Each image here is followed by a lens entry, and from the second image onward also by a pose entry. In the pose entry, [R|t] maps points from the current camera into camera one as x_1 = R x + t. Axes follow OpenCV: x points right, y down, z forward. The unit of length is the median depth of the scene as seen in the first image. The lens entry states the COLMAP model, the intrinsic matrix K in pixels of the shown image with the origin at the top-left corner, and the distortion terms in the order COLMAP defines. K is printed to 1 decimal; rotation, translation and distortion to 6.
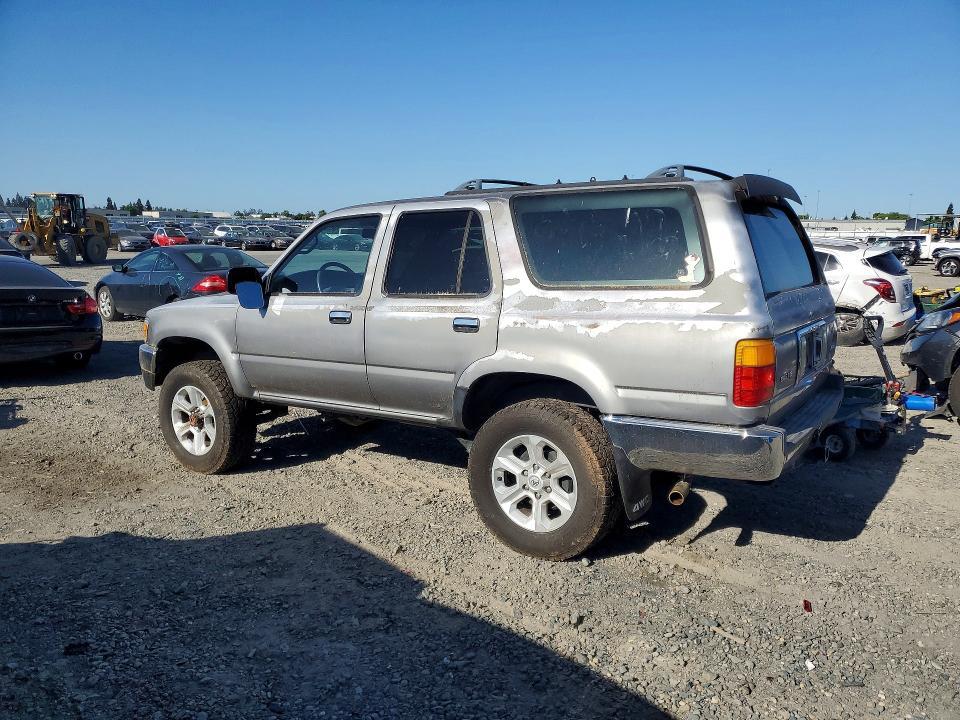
lens RADIAL K [[776.0, 0, 480.7], [0, 776.0, 360.5], [0, 0, 1]] dist [0.002428, 0.002673]
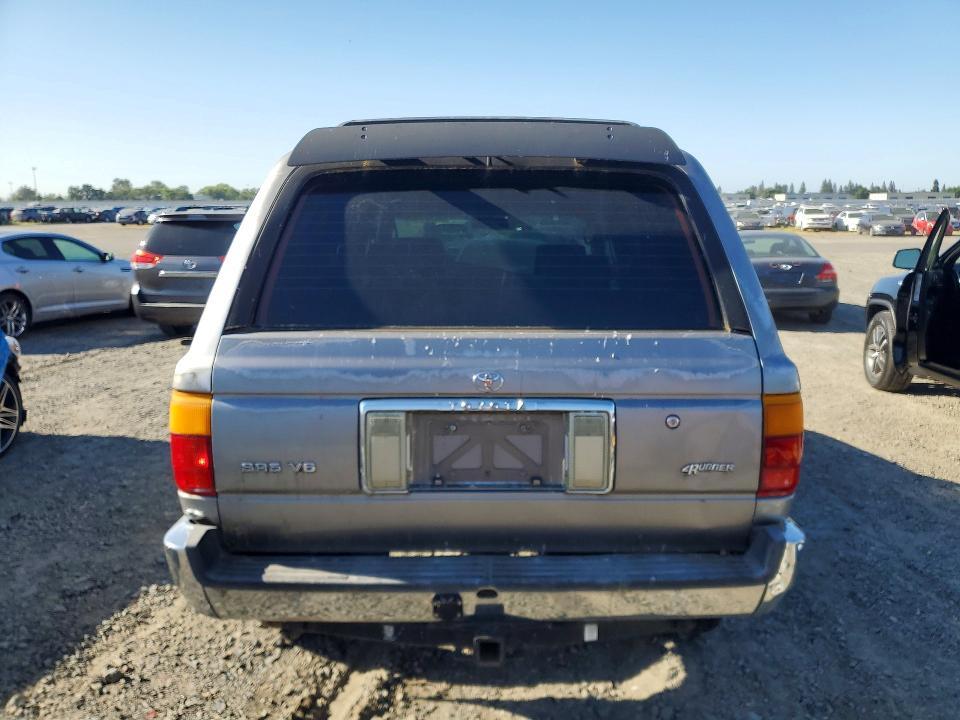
lens RADIAL K [[776.0, 0, 480.4], [0, 776.0, 358.8], [0, 0, 1]] dist [0.002428, 0.002673]
pose [[0.540411, 0.134483, -0.830584, 0.738840], [-0.121157, 0.989294, 0.081351, -0.087303], [0.832632, 0.056668, 0.550919, 0.645802]]
